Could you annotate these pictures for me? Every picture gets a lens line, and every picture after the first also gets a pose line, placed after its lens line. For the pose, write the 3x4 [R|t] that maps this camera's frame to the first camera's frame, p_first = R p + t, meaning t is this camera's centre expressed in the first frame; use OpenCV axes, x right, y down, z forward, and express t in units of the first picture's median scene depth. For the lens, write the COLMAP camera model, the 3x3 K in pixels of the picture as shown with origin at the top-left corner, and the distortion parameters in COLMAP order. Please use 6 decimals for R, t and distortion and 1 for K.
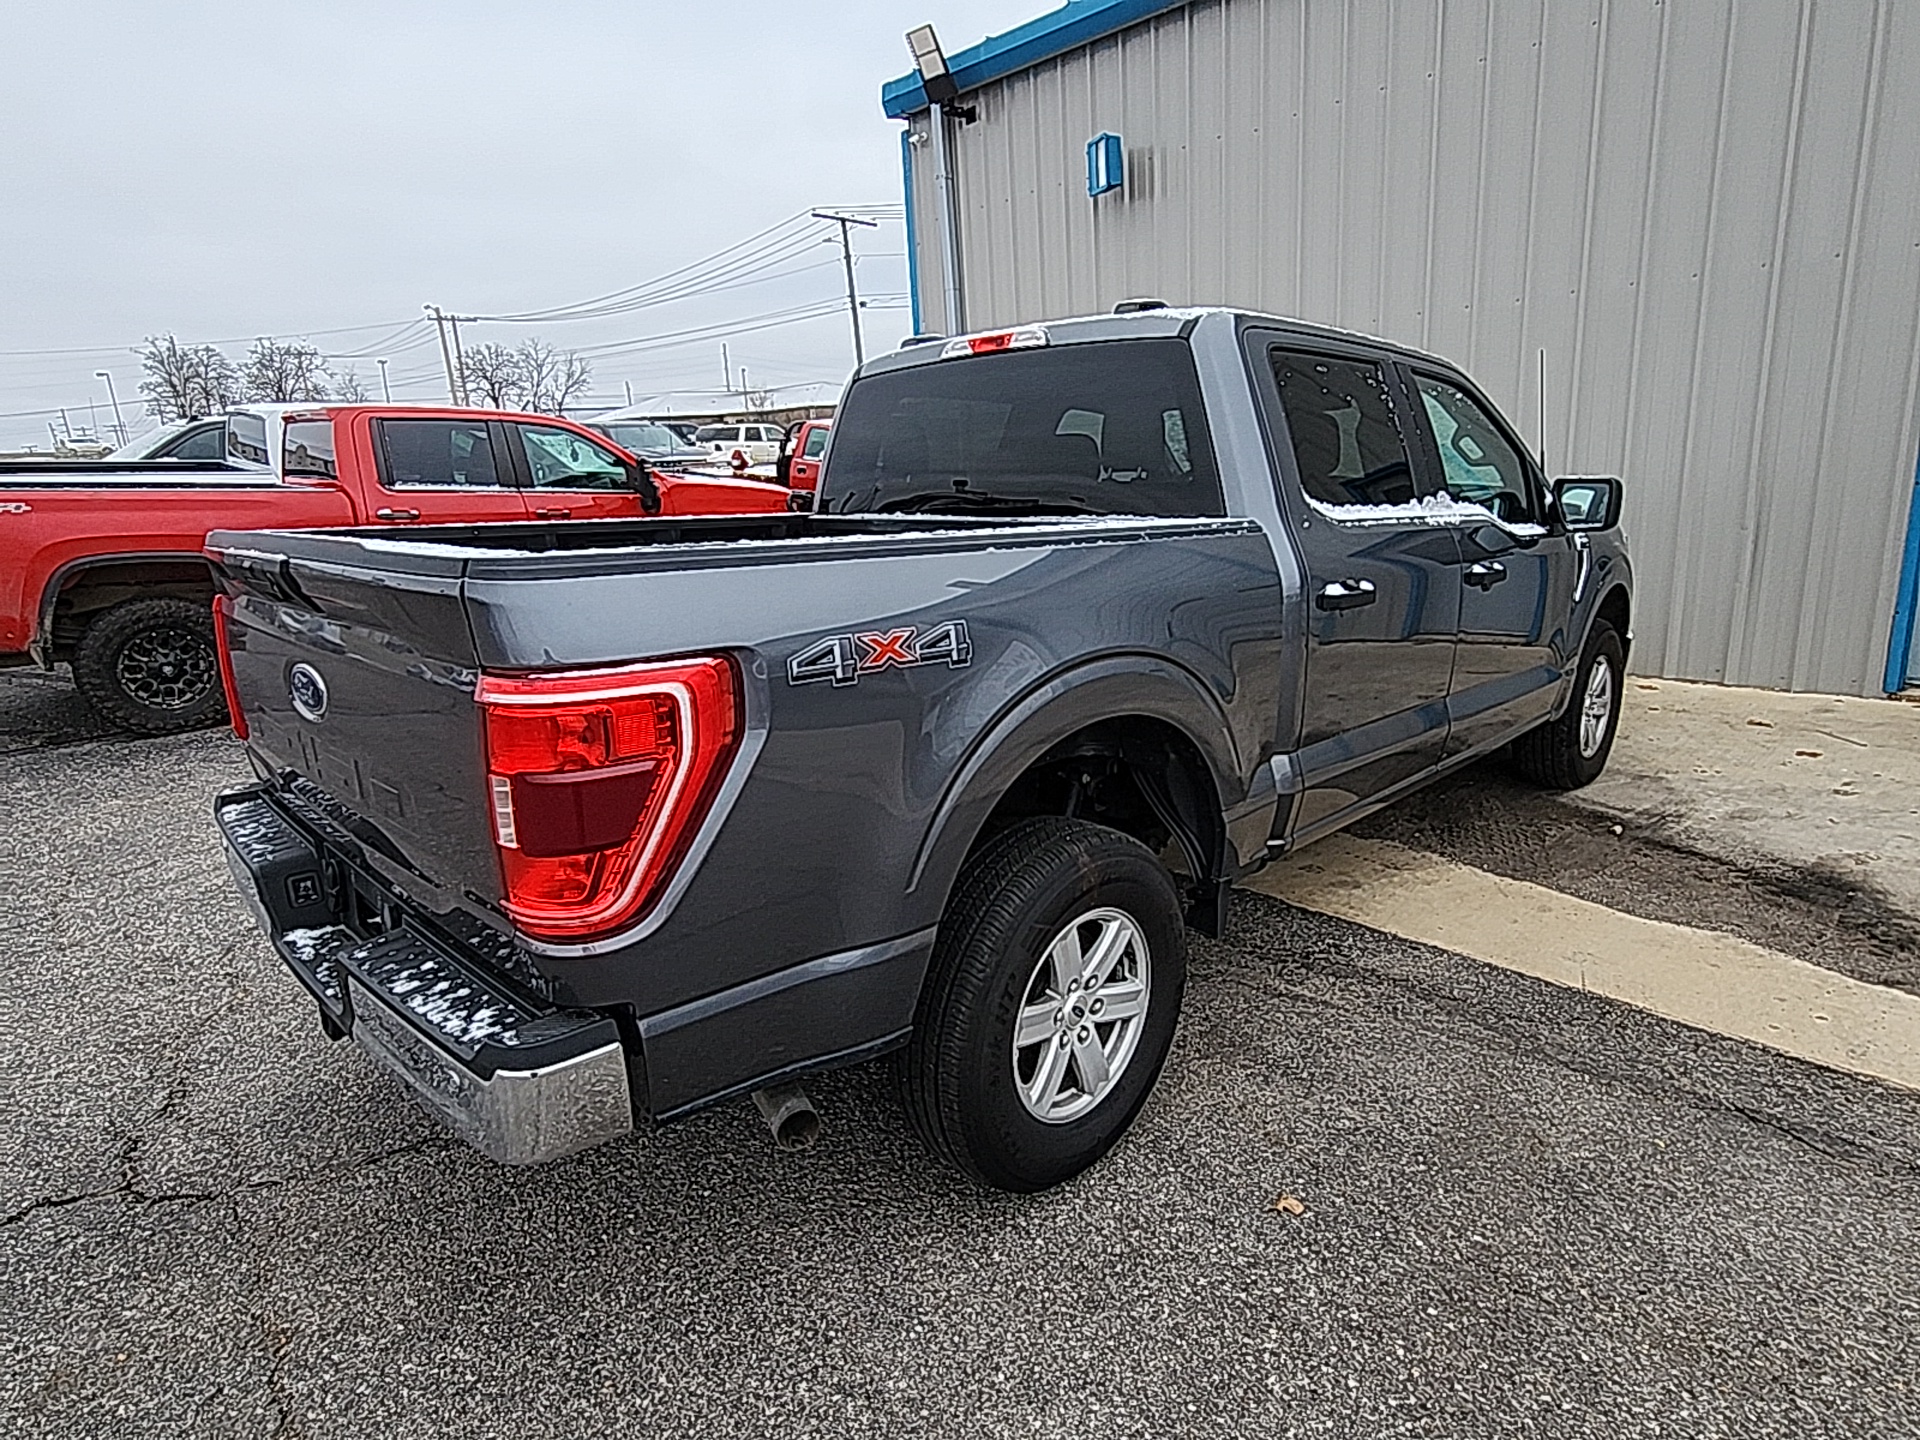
lens RADIAL K [[1044.4, 0, 935.3], [0, 1044.4, 718.5], [0, 0, 1]] dist [0.003871, -0.001823]
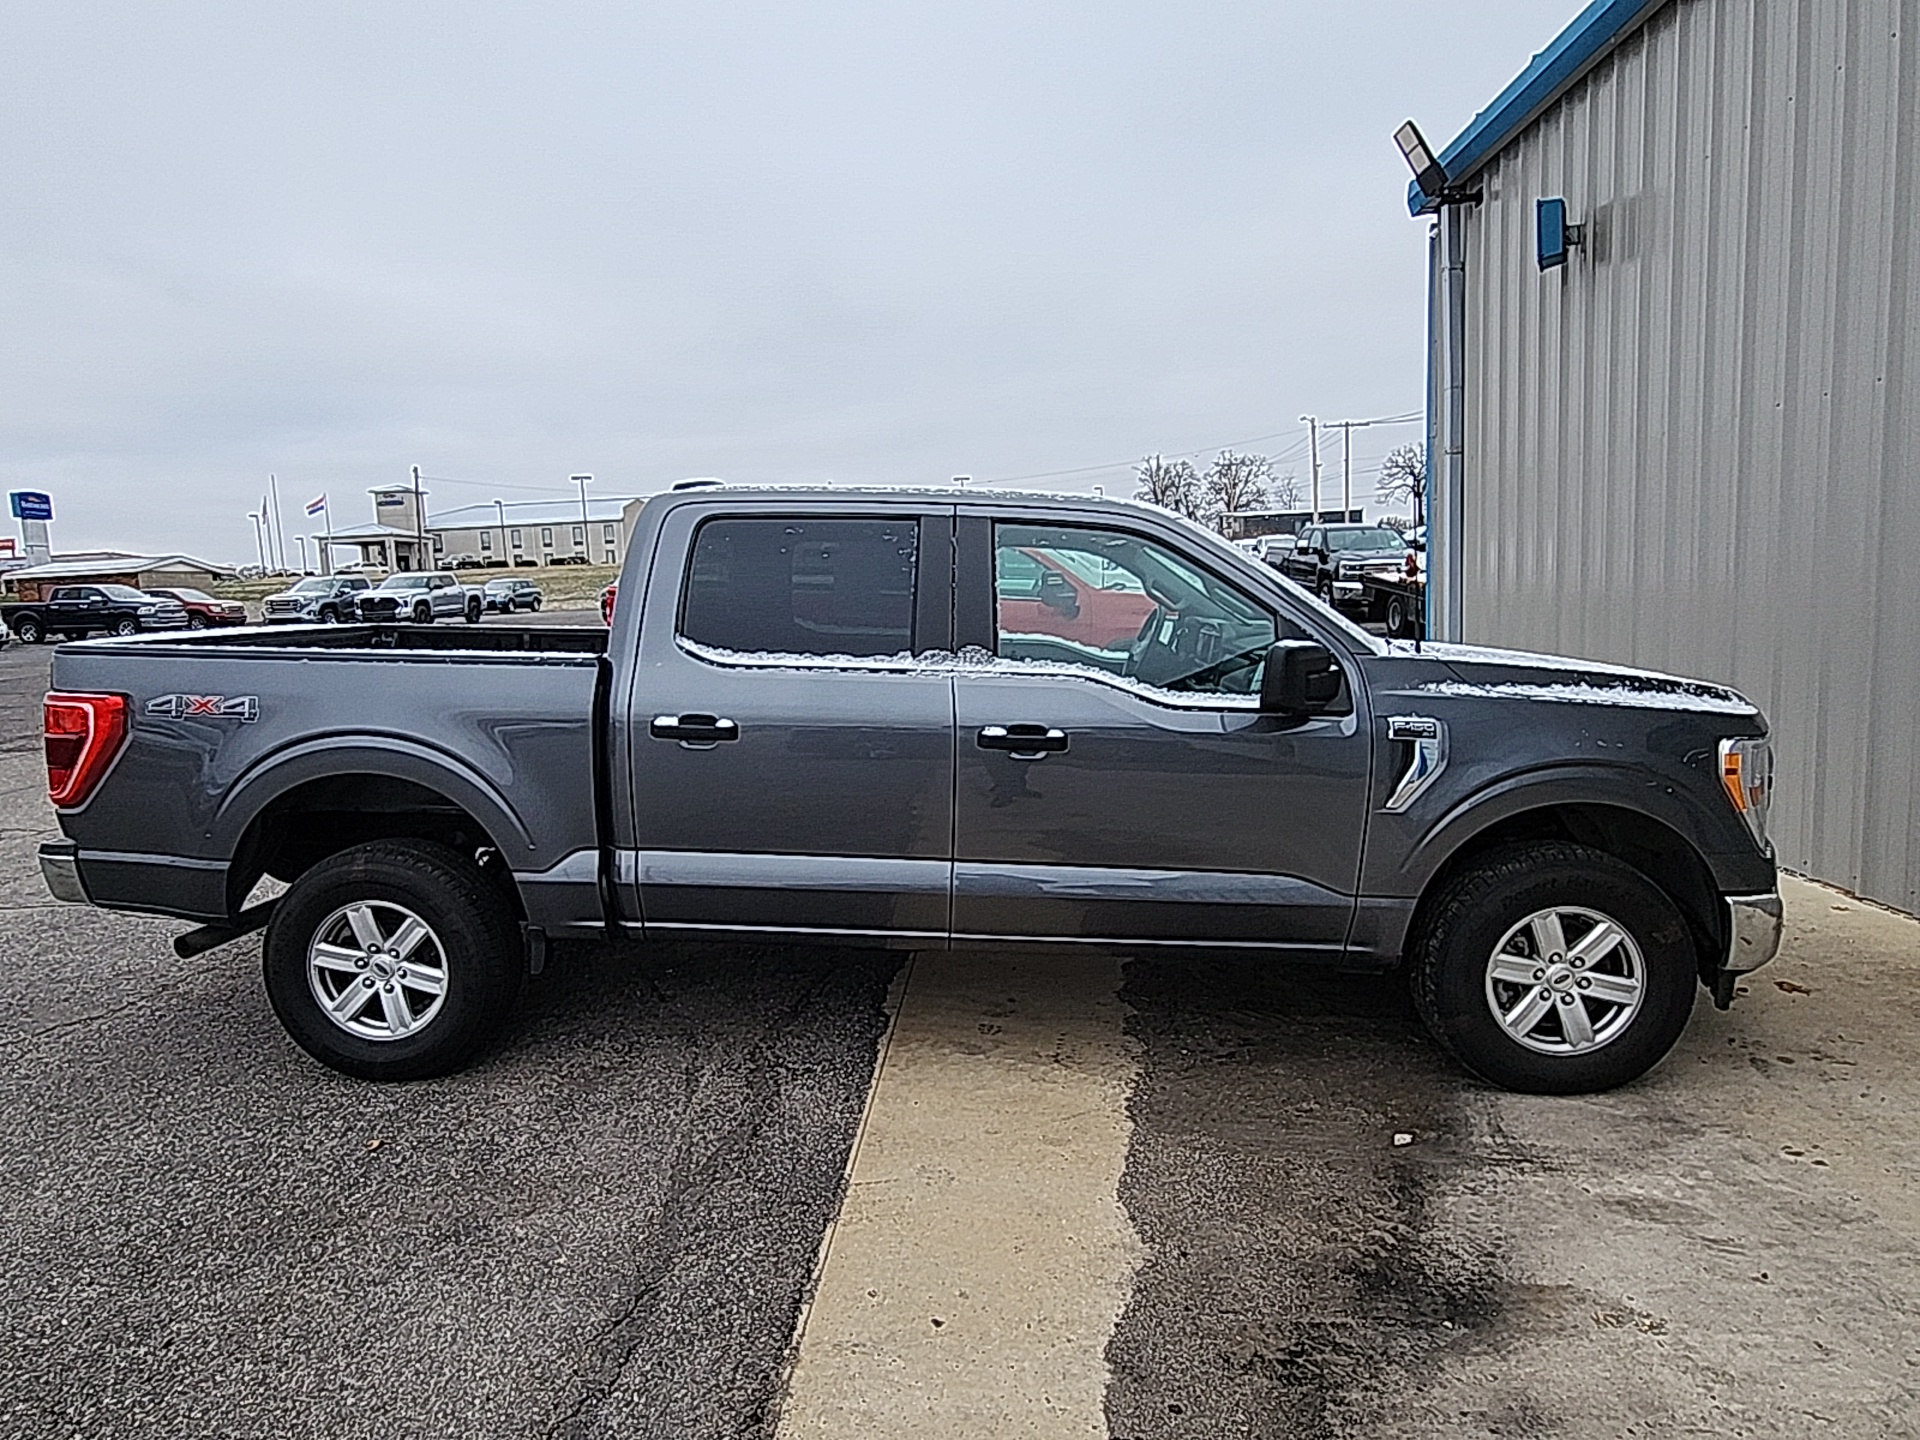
lens RADIAL K [[1044.4, 0, 935.3], [0, 1044.4, 718.5], [0, 0, 1]] dist [0.003871, -0.001823]
pose [[0.676624, 0.119328, -0.726596, 0.668061], [-0.181027, 0.983453, -0.007066, -0.080153], [0.713729, 0.136314, 0.687029, 0.186604]]
